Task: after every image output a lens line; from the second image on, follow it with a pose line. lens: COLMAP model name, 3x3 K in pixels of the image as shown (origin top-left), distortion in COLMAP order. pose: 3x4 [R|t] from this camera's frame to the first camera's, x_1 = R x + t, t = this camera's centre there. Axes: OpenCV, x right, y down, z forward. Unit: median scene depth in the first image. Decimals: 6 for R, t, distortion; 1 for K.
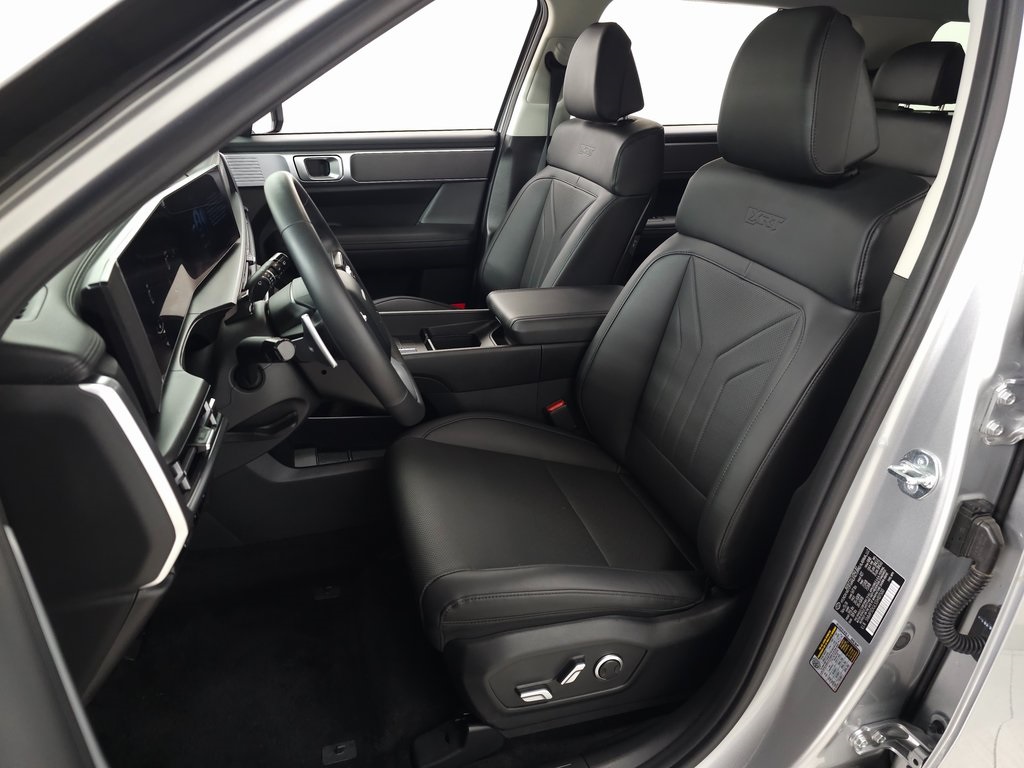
lens RADIAL K [[688.5, 0, 503.4], [0, 688.5, 390.7], [0, 0, 1]] dist [0.043707, -0.046394]
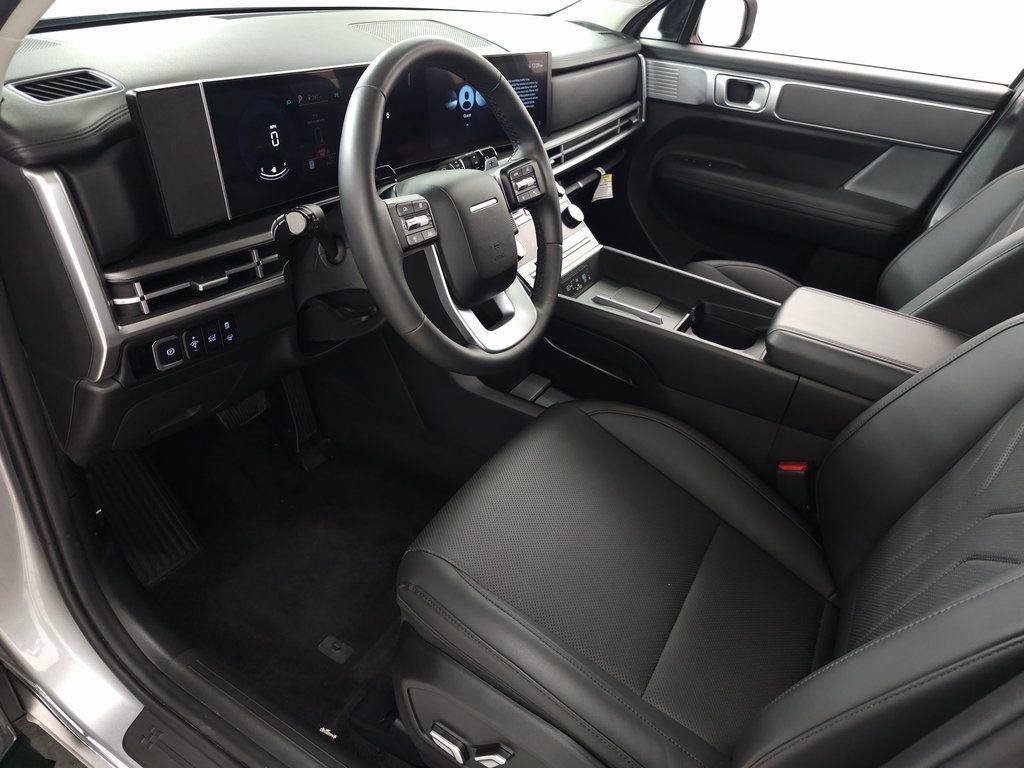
lens RADIAL K [[688.5, 0, 503.4], [0, 688.5, 390.7], [0, 0, 1]] dist [0.043707, -0.046394]
pose [[0.684427, 0.430104, -0.588702, 0.190652], [-0.384784, 0.898938, 0.209410, -0.060133], [0.619274, 0.083197, 0.780755, 0.187663]]
